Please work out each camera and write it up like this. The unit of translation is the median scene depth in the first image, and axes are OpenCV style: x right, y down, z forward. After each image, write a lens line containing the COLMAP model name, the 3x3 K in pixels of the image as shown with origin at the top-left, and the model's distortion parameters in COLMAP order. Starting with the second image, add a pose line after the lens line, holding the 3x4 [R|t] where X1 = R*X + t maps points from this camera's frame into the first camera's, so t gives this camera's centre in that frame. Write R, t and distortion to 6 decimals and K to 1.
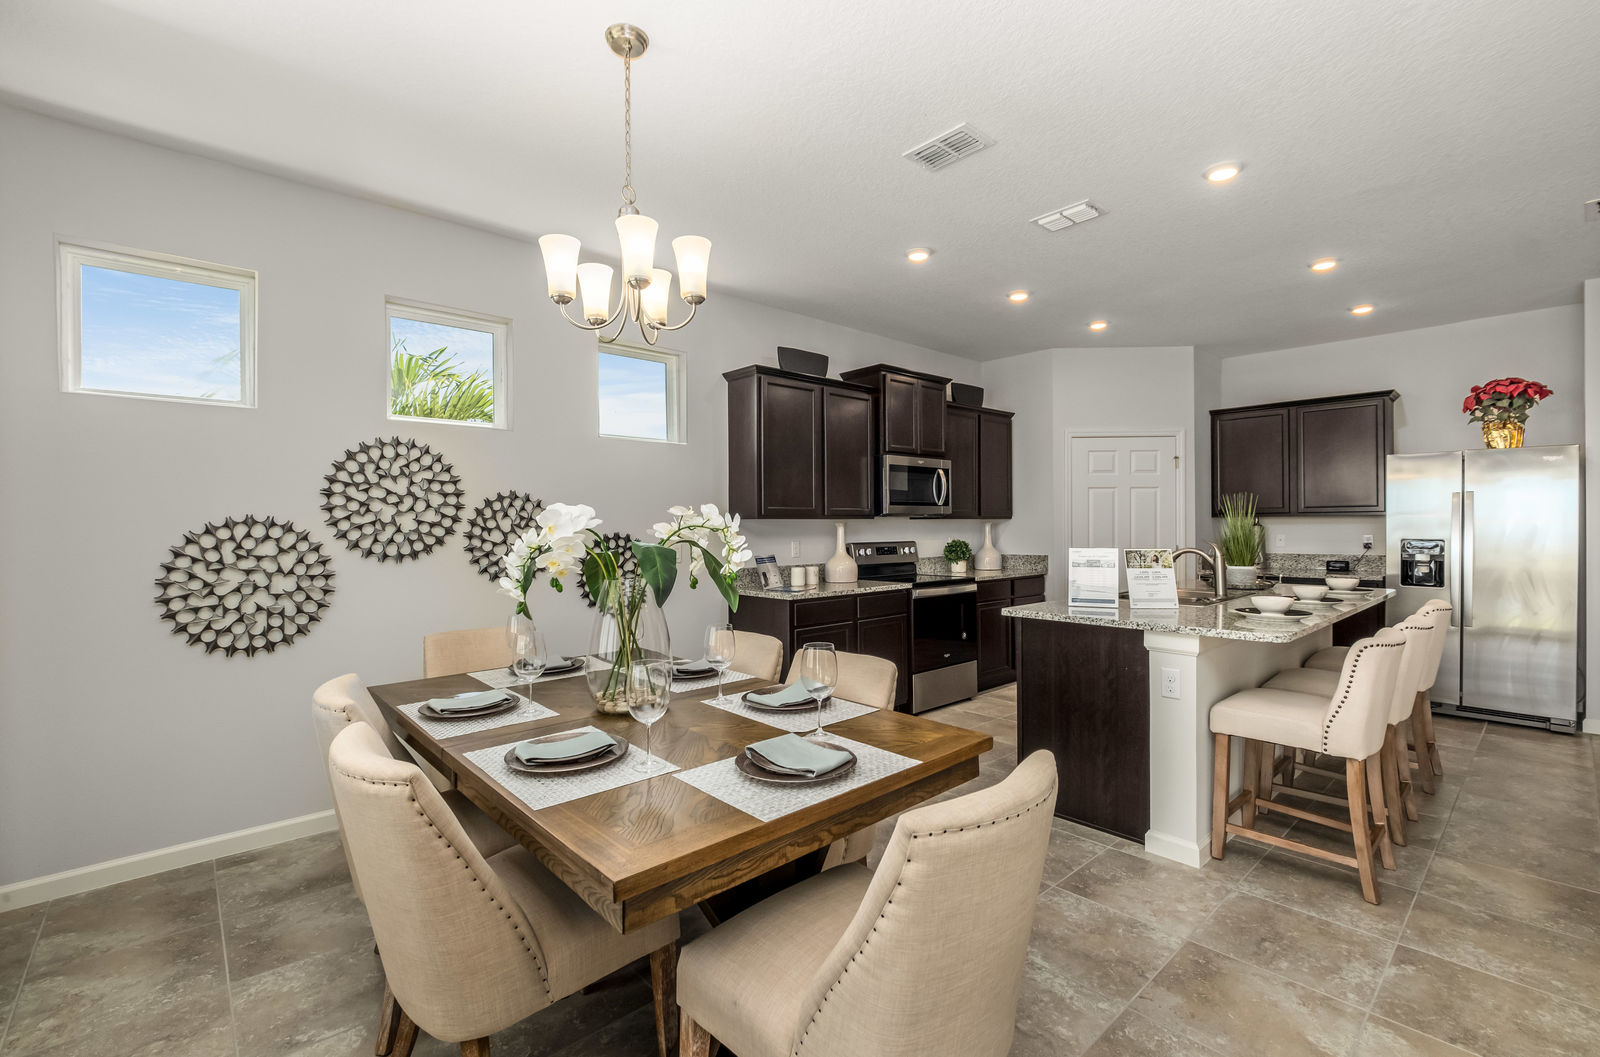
lens RADIAL K [[692.2, 0, 807.1], [0, 692.2, 524.0], [0, 0, 1]] dist [-0.002685, -0.000399]
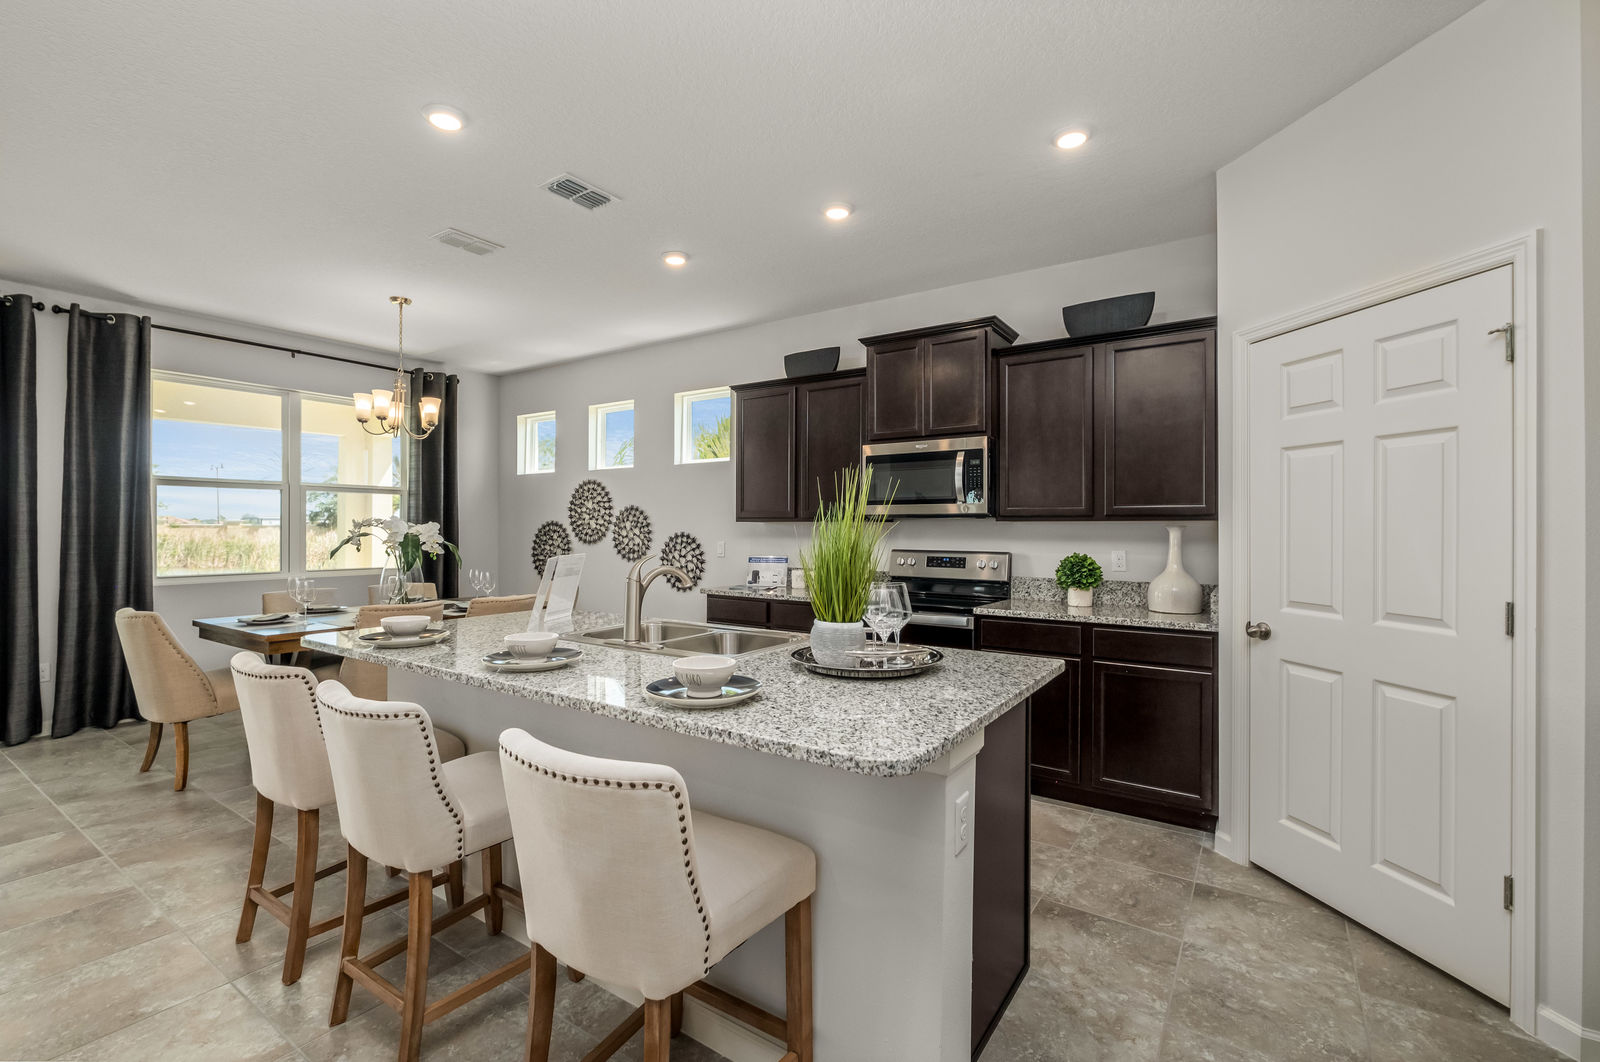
lens RADIAL K [[692.2, 0, 807.1], [0, 692.2, 526.5], [0, 0, 1]] dist [-0.002685, -0.000399]
pose [[0.246355, 0.006714, -0.969156, 1.402863], [-0.006379, 0.999966, 0.005306, -0.009039], [0.969159, 0.004875, 0.246390, 1.111018]]
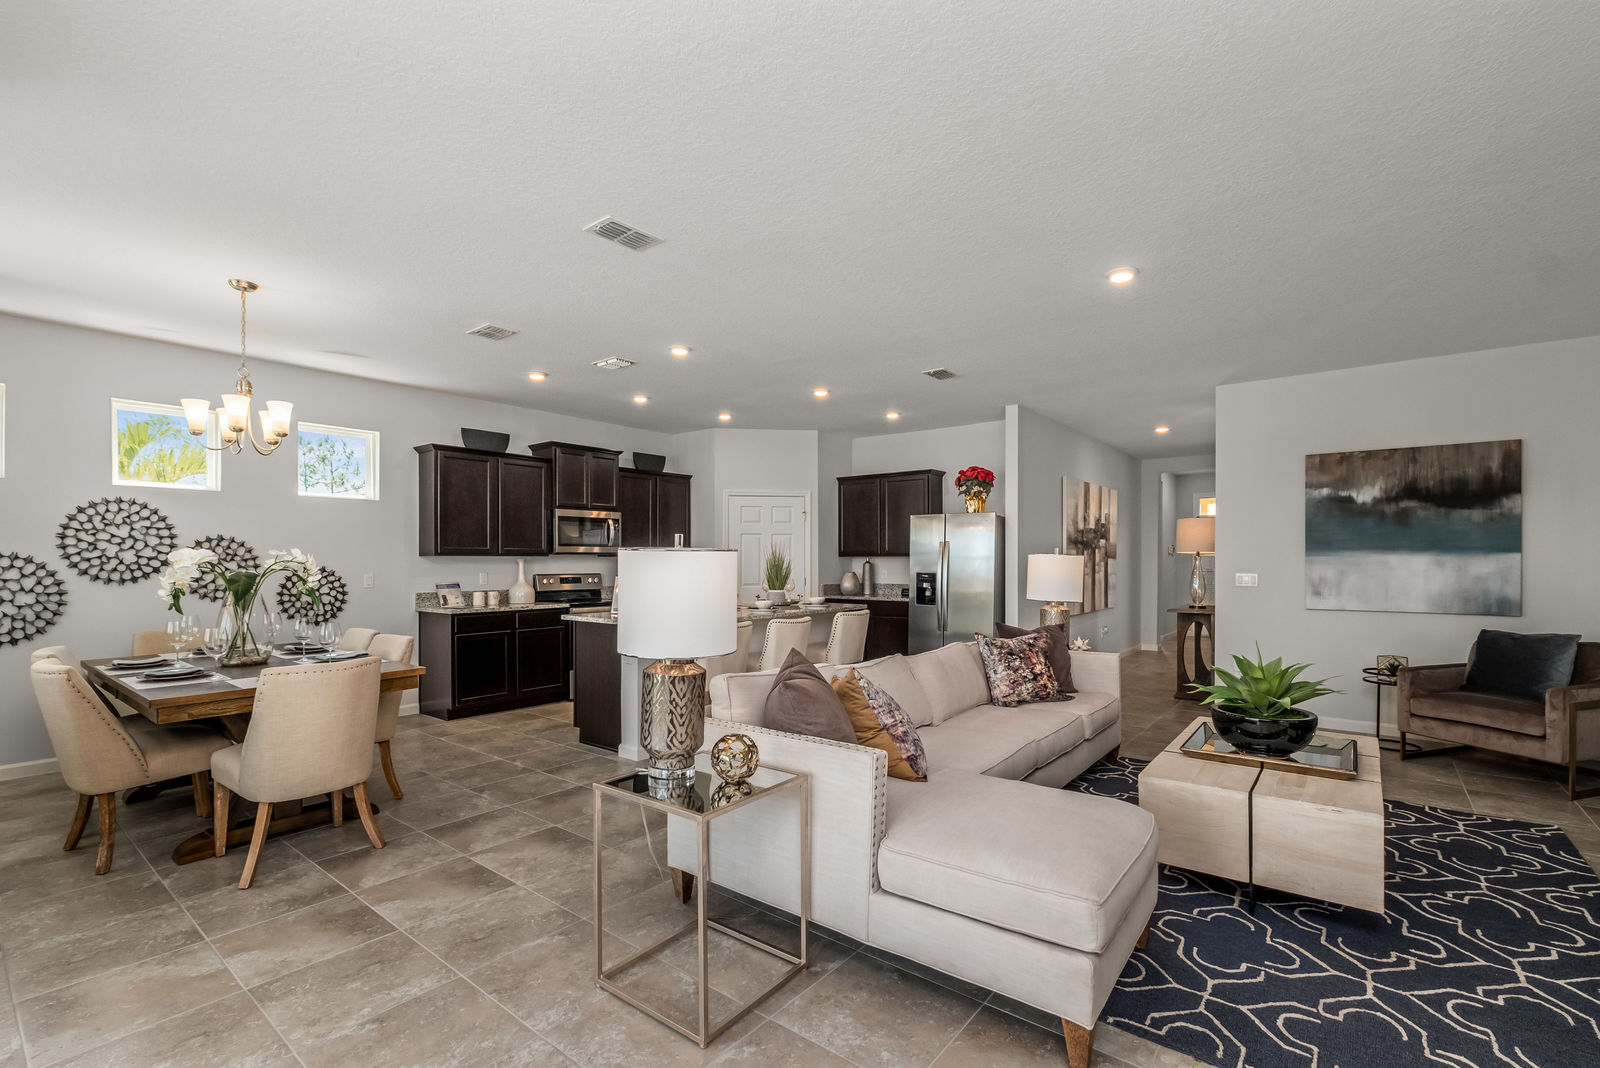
lens RADIAL K [[702.6, 0, 799.5], [0, 702.6, 561.3], [0, 0, 1]] dist [-0.002461, -0.000201]
pose [[0.987455, 0.006811, 0.157751, 0.563997], [-0.007122, 0.999974, 0.001403, -0.004916], [-0.157737, -0.002509, 0.987478, -0.649110]]
